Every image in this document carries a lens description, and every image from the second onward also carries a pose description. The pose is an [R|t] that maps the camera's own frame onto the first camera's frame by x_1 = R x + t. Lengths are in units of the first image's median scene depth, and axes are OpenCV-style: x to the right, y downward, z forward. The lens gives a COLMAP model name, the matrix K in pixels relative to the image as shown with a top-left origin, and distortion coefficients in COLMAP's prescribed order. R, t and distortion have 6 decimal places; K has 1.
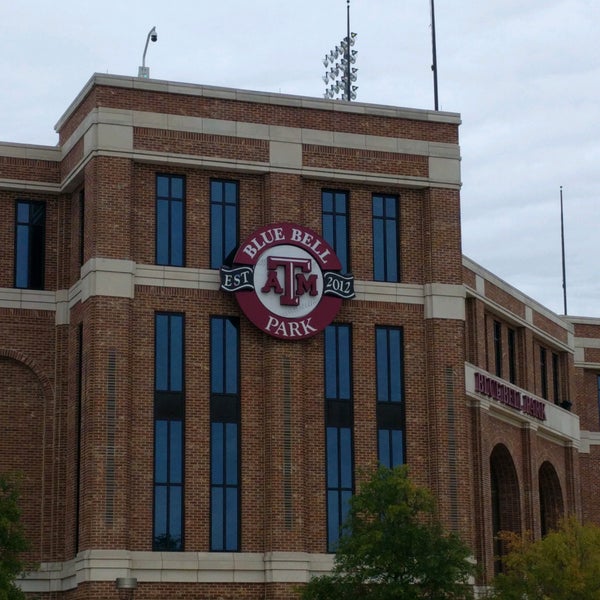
lens RADIAL K [[1391.6, 0, 300.0], [0, 1391.6, 300.0], [0, 0, 1]] dist [0.031561, 0.585886]
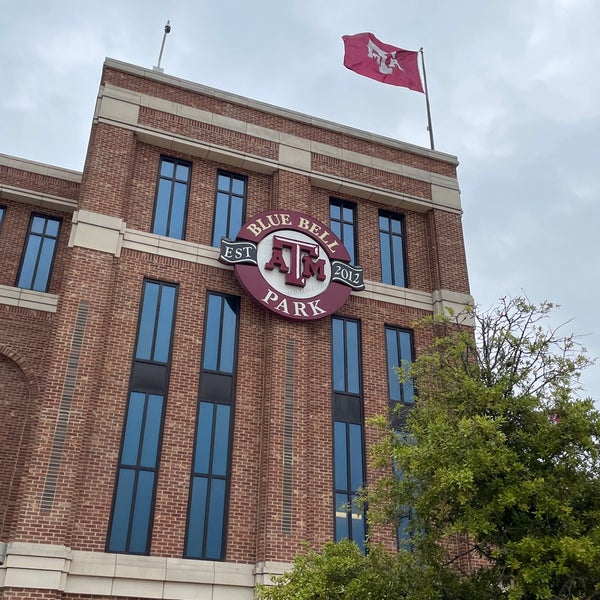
lens RADIAL K [[717.3, 0, 300.0], [0, 717.3, 300.0], [0, 0, 1]] dist [0.061426, -0.043464]
pose [[0.999762, 0.020295, -0.007949, -0.000245], [-0.021689, 0.962399, -0.270772, 0.141747], [0.002154, 0.270880, 0.962611, 0.545741]]
